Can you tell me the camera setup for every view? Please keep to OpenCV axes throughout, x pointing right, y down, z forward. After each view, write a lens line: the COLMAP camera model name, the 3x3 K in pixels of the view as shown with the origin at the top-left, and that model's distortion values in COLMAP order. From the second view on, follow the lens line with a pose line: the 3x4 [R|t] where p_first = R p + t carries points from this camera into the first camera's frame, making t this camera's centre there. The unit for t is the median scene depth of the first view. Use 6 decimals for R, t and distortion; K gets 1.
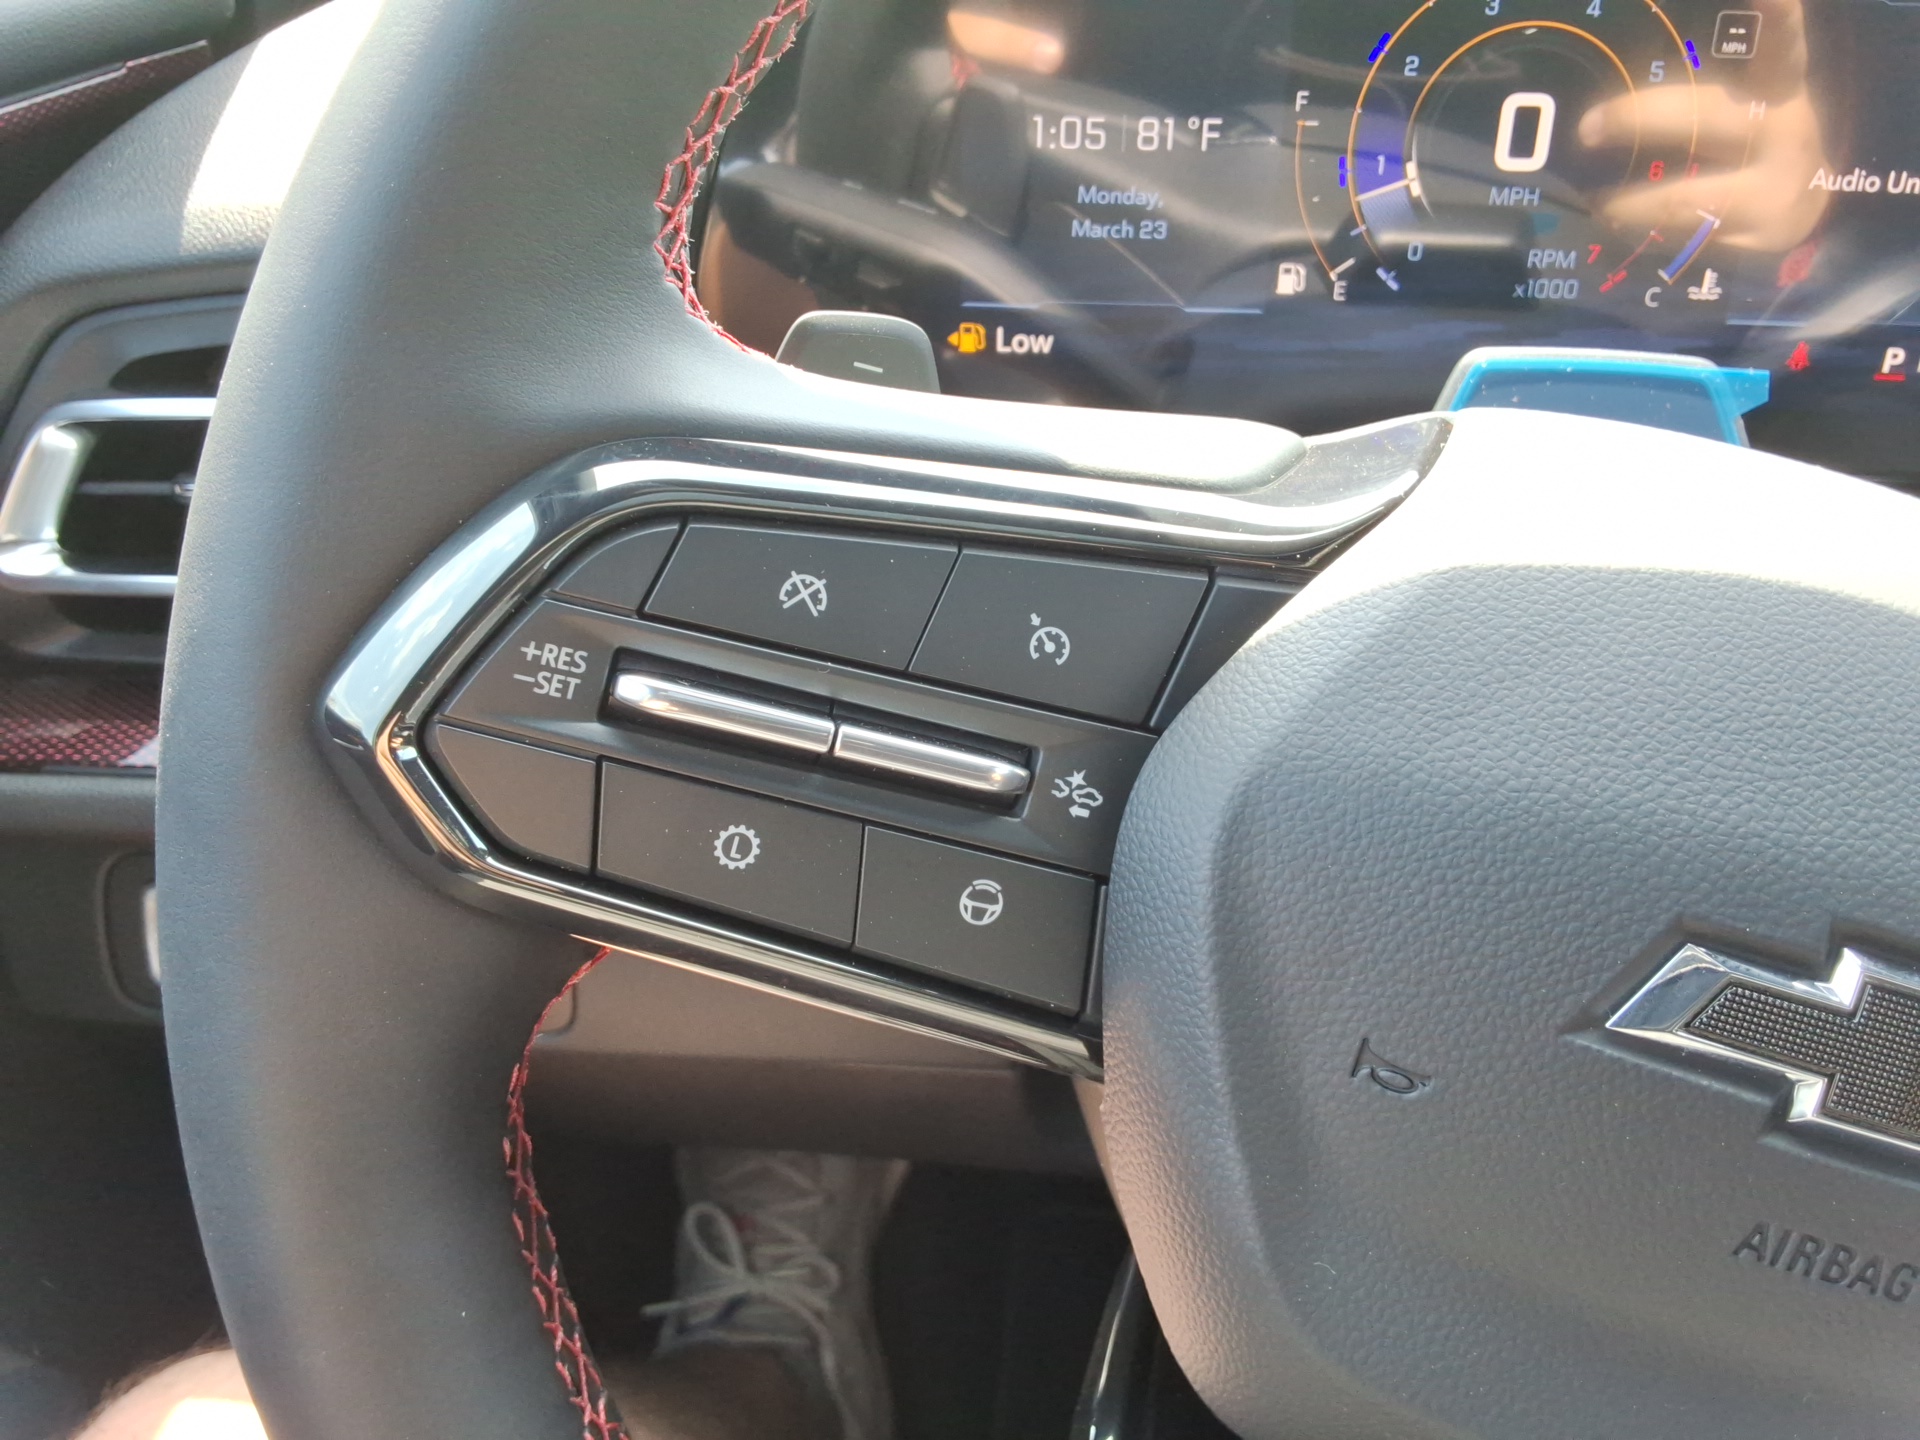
lens RADIAL K [[1569.7, 0, 951.6], [0, 1569.7, 694.1], [0, 0, 1]] dist [0.112997, -0.189233]
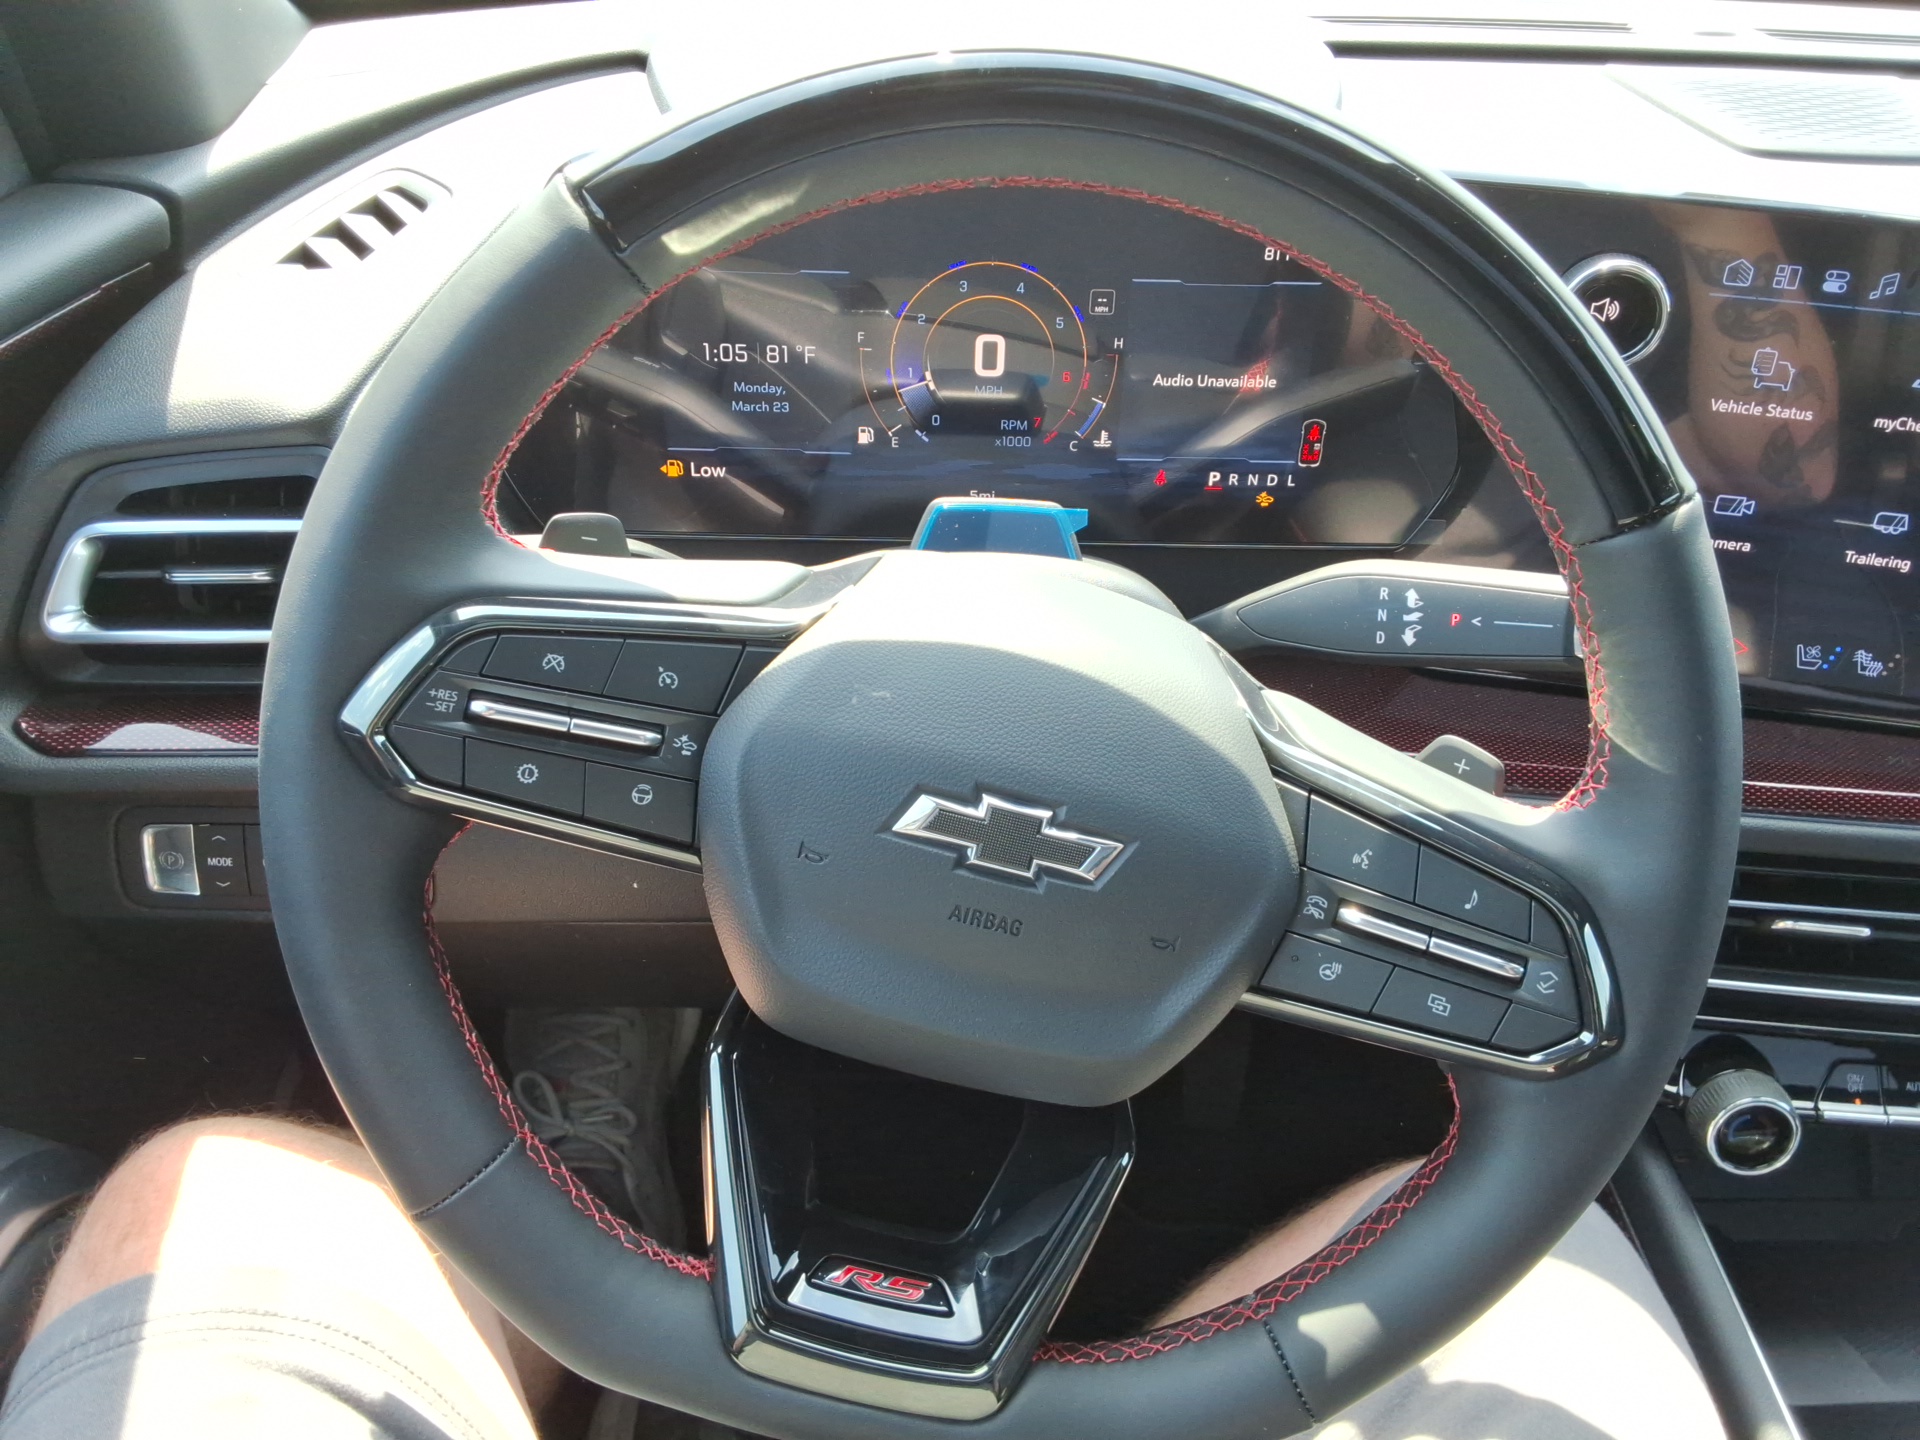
lens RADIAL K [[1556.5, 0, 974.7], [0, 1556.5, 693.0], [0, 0, 1]] dist [0.114664, -0.191727]
pose [[0.991325, -0.032339, 0.127394, 0.208398], [0.028959, 0.999180, 0.028292, -0.062006], [-0.128205, -0.024357, 0.991449, -1.267817]]
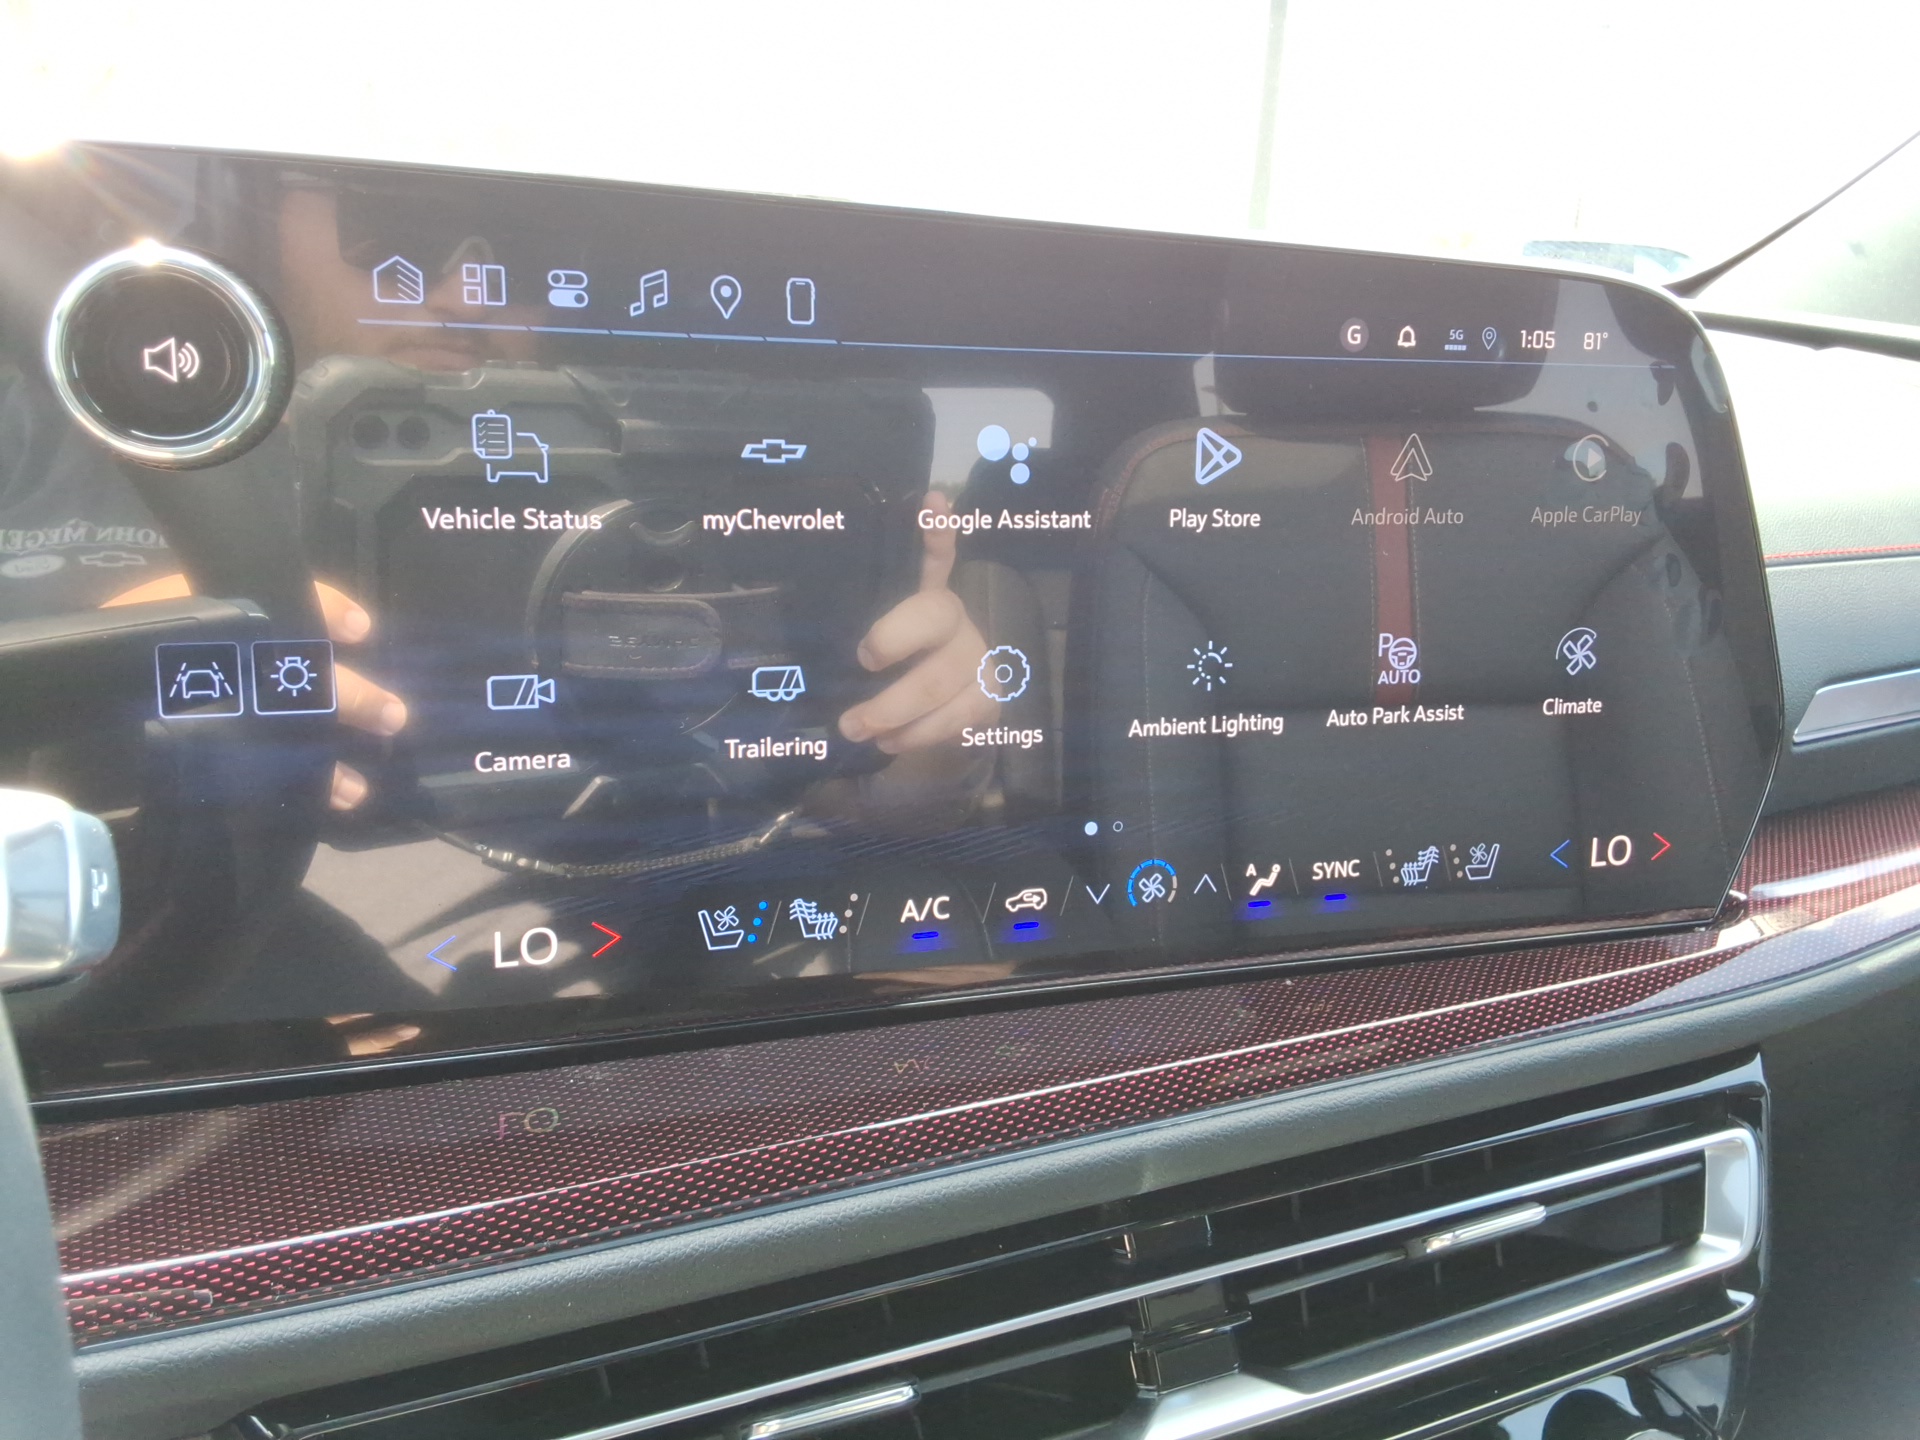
lens RADIAL K [[1529.8, 0, 979.5], [0, 1529.8, 691.8], [0, 0, 1]] dist [0.097518, -0.141778]
pose [[0.808441, -0.114171, 0.577397, 1.579271], [0.258415, 0.950249, -0.173922, 0.147227], [-0.528814, 0.289814, 0.797724, 0.039597]]
